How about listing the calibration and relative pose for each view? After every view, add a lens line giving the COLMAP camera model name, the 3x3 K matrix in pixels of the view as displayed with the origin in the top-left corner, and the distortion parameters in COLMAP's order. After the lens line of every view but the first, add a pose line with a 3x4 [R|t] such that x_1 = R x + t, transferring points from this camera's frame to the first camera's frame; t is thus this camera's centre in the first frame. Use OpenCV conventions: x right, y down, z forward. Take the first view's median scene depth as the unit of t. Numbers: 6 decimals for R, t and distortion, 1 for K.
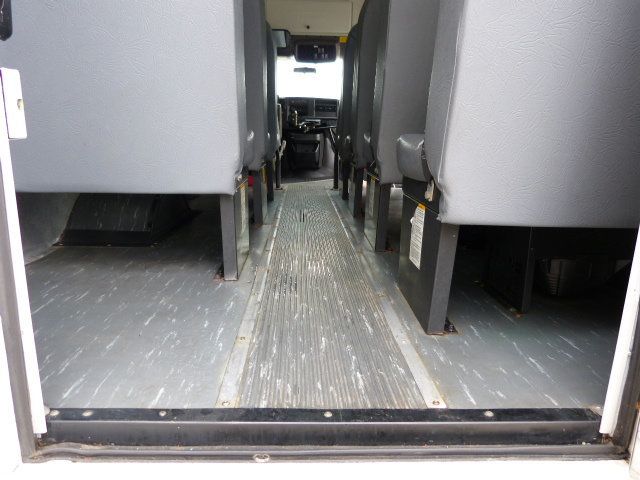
lens RADIAL K [[476.9, 0, 315.0], [0, 476.9, 239.8], [0, 0, 1]] dist [-0.039386, 0.026162]
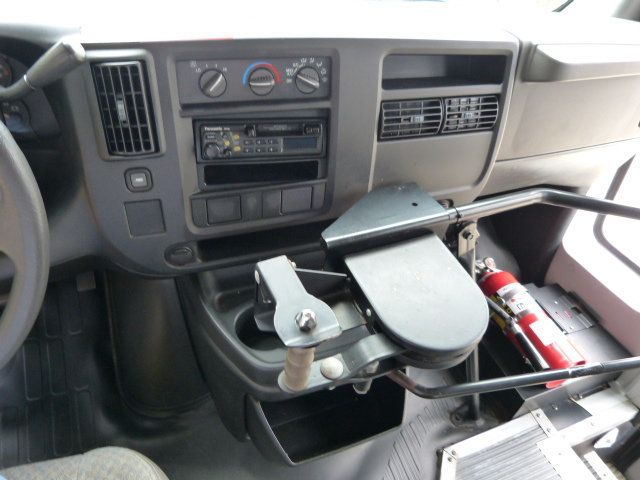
lens RADIAL K [[476.9, 0, 319.0], [0, 476.9, 241.0], [0, 0, 1]] dist [-0.039386, 0.026162]
pose [[0.931078, -0.173990, 0.320657, -0.129239], [-0.002187, 0.876269, 0.481817, -0.601926], [-0.364813, -0.449311, 0.815494, 1.682277]]
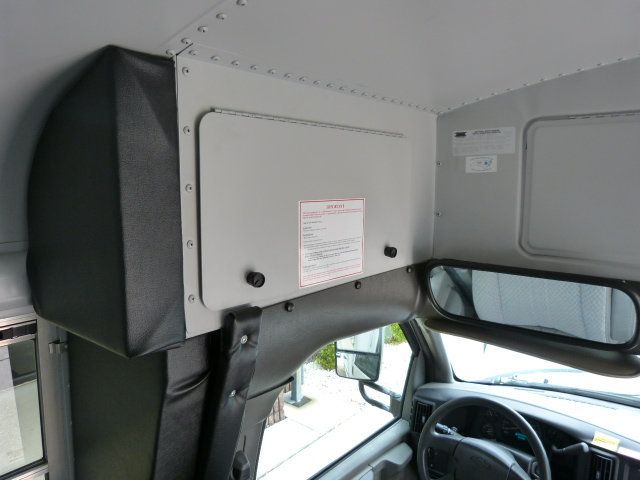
lens RADIAL K [[476.9, 0, 319.9], [0, 476.9, 240.6], [0, 0, 1]] dist [-0.039386, 0.026162]
pose [[0.749691, 0.073219, -0.657726, -0.044700], [-0.127493, 0.991223, -0.034976, -0.743034], [0.649392, 0.110077, 0.752445, 1.319030]]
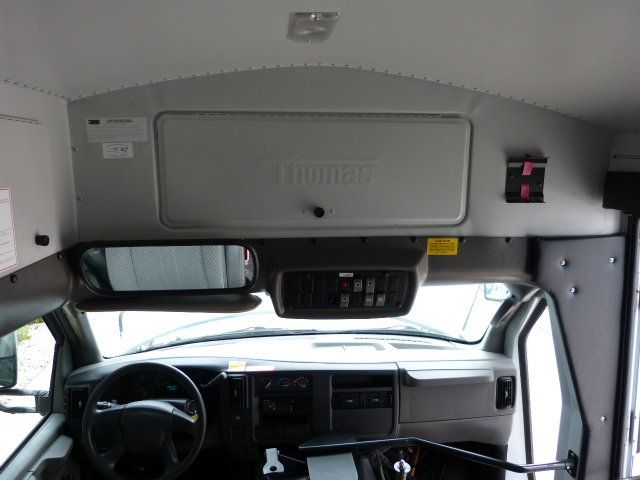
lens RADIAL K [[476.9, 0, 320.1], [0, 476.9, 240.3], [0, 0, 1]] dist [-0.039386, 0.026162]
pose [[0.996826, -0.026756, 0.074978, -0.061162], [0.029042, 0.999141, -0.029560, -0.737027], [-0.074122, 0.031643, 0.996747, 1.252846]]
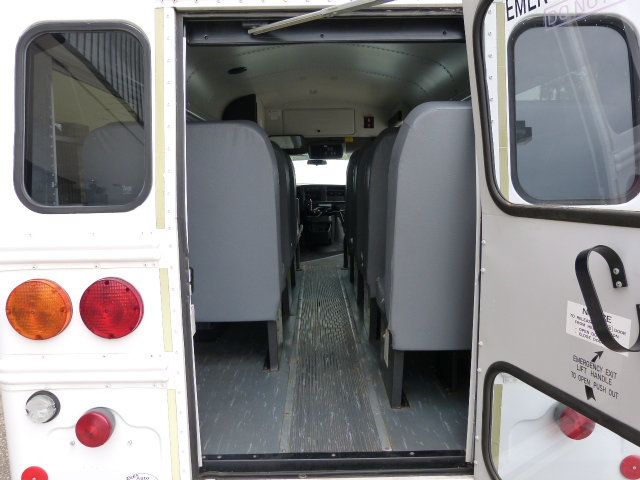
lens RADIAL K [[476.9, 0, 317.0], [0, 476.9, 243.4], [0, 0, 1]] dist [-0.039386, 0.026162]
pose [[0.999057, -0.031909, -0.029433, 0.013428], [0.029474, 0.996379, -0.079755, -0.113981], [0.031872, 0.078812, 0.996380, -0.331883]]
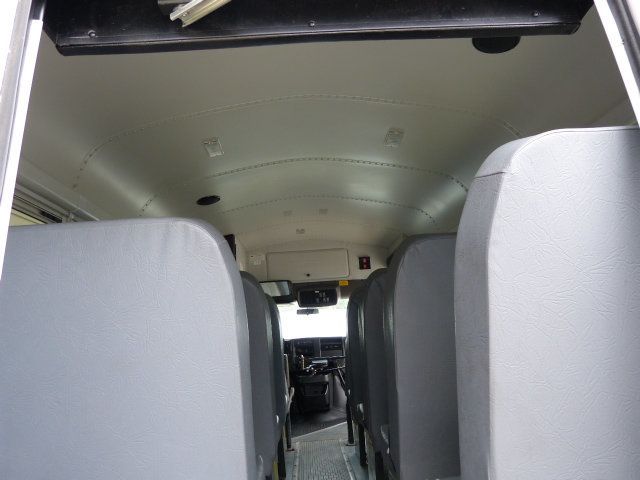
lens RADIAL K [[476.9, 0, 325.3], [0, 476.9, 240.5], [0, 0, 1]] dist [-0.039386, 0.026162]
pose [[0.996243, -0.082004, 0.027852, -0.000110], [0.086295, 0.912772, -0.399249, -0.158132], [0.007317, 0.400153, 0.916419, -0.012374]]
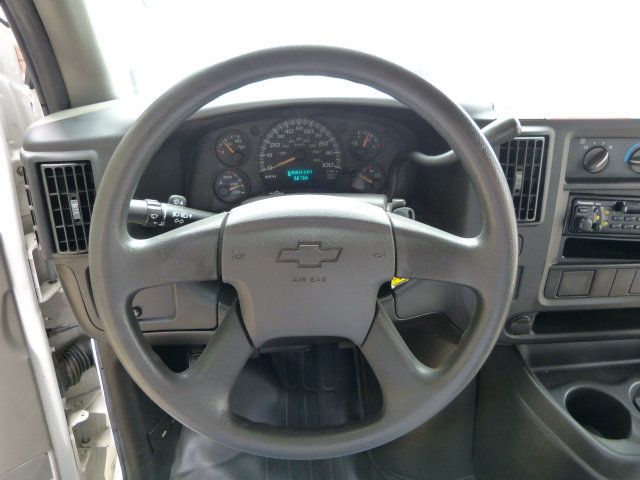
lens RADIAL K [[476.9, 0, 321.6], [0, 476.9, 240.5], [0, 0, 1]] dist [-0.039386, 0.026162]
pose [[0.997024, -0.044692, 0.062821, -0.243513], [0.021306, 0.942826, 0.332604, -0.601126], [-0.074094, -0.330276, 0.940972, 1.698757]]
